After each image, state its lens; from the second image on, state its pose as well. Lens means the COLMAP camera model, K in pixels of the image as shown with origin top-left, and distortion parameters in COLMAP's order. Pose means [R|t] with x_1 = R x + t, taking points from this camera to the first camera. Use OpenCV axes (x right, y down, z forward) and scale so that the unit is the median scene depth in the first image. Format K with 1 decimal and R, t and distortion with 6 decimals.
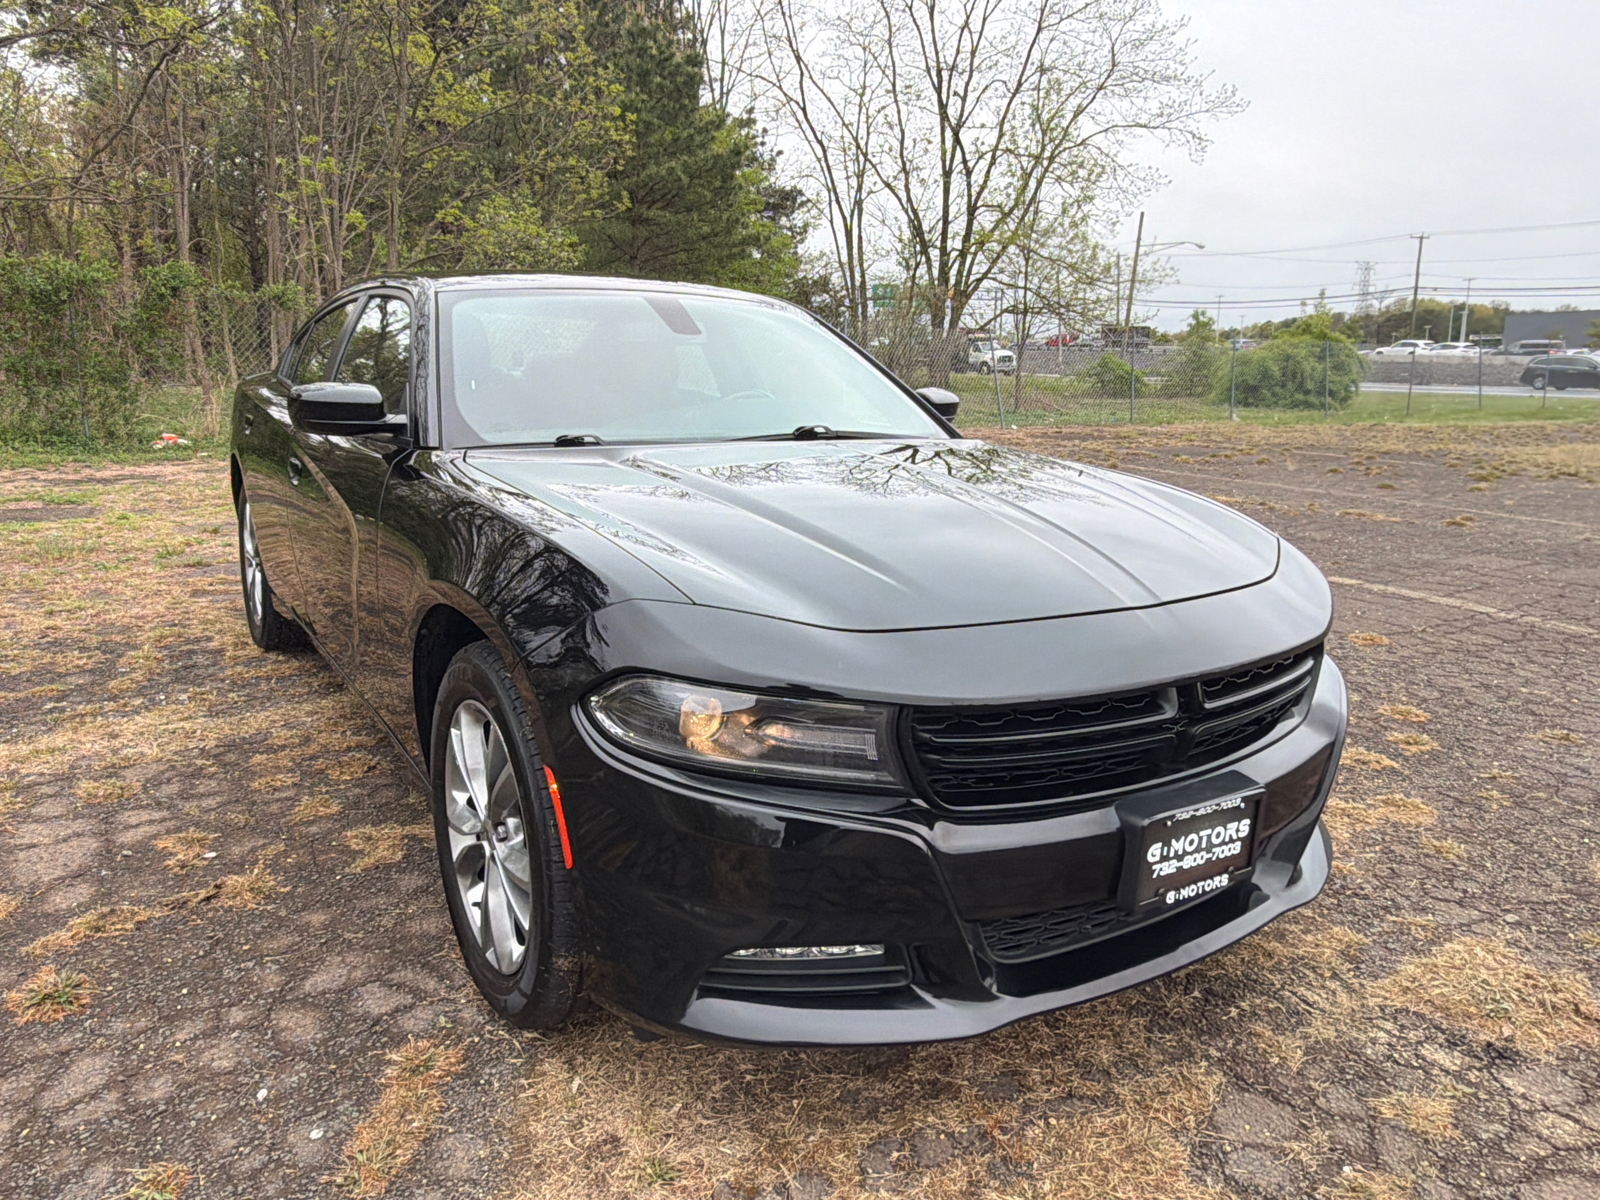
lens RADIAL K [[1117.1, 0, 797.3], [0, 1117.1, 598.6], [0, 0, 1]] dist [-0.005184, 0.005964]
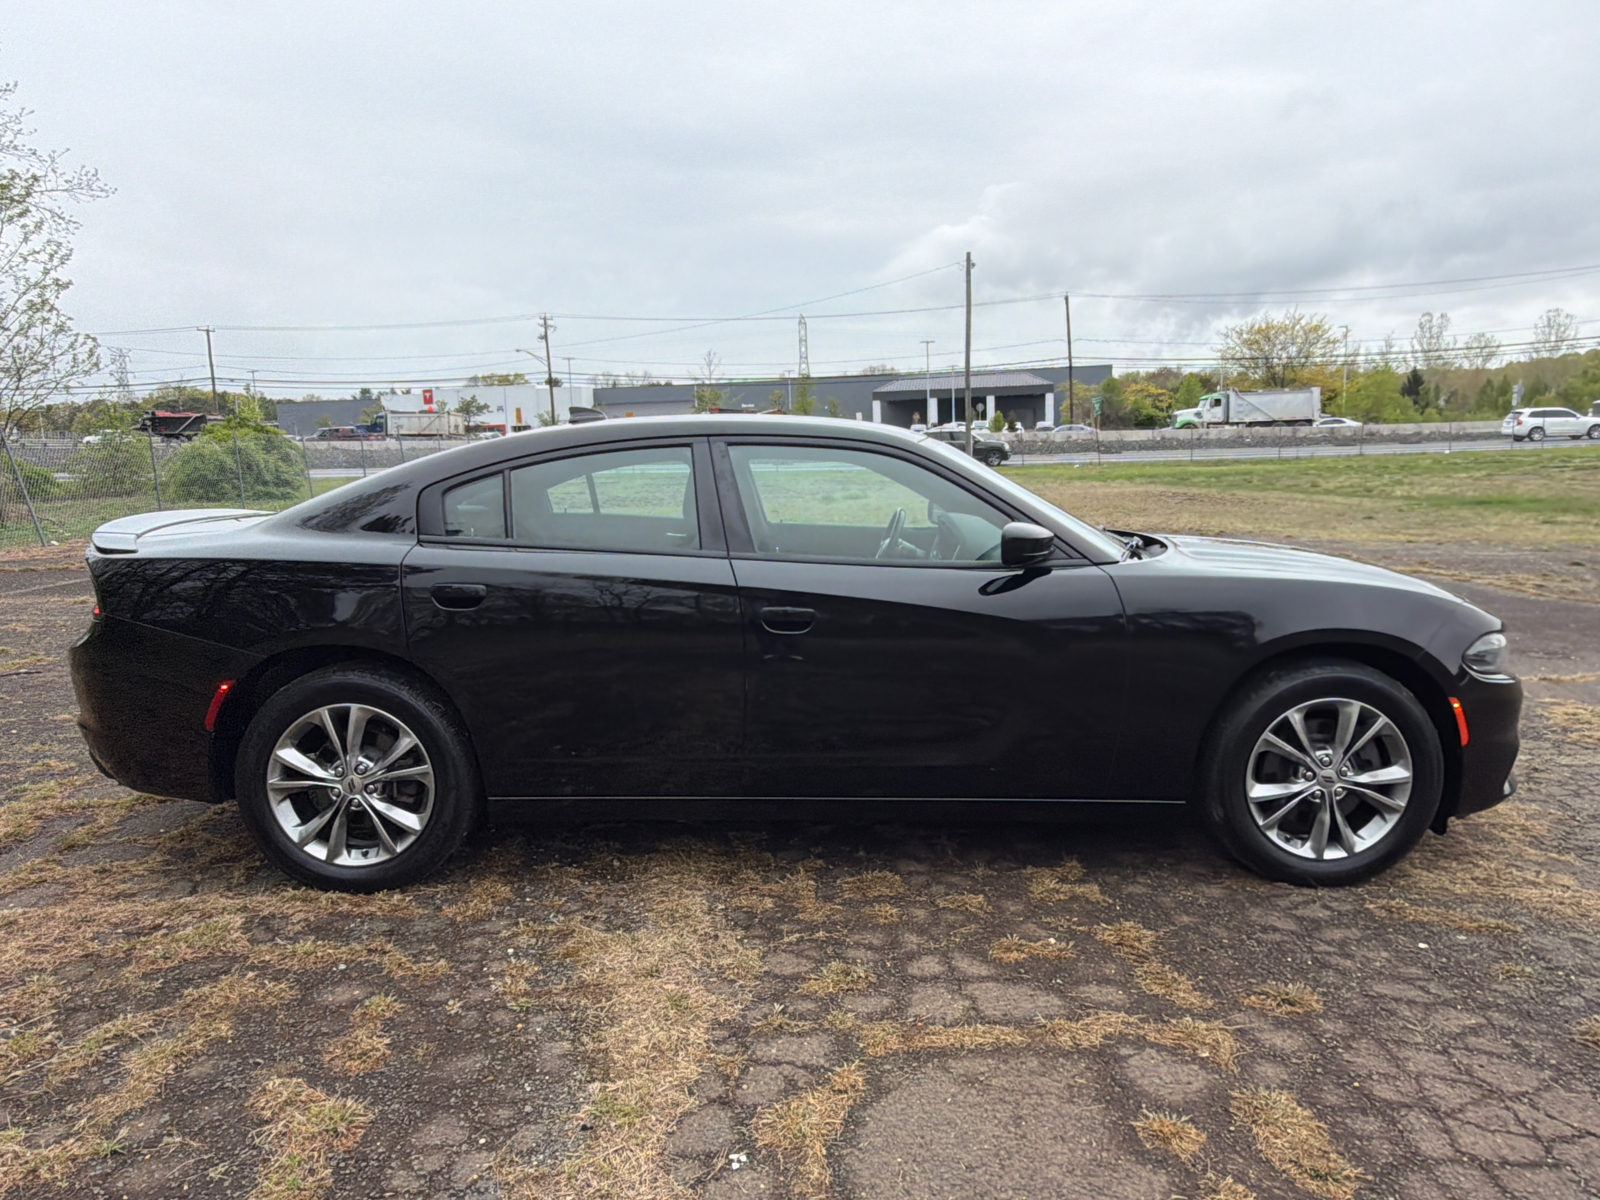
lens RADIAL K [[1117.1, 0, 797.3], [0, 1117.1, 598.6], [0, 0, 1]] dist [-0.005184, 0.005964]
pose [[0.538611, -0.139239, 0.830970, -0.166975], [0.200822, 0.979042, 0.033884, -0.021465], [-0.818272, 0.148626, 0.555285, 0.056991]]
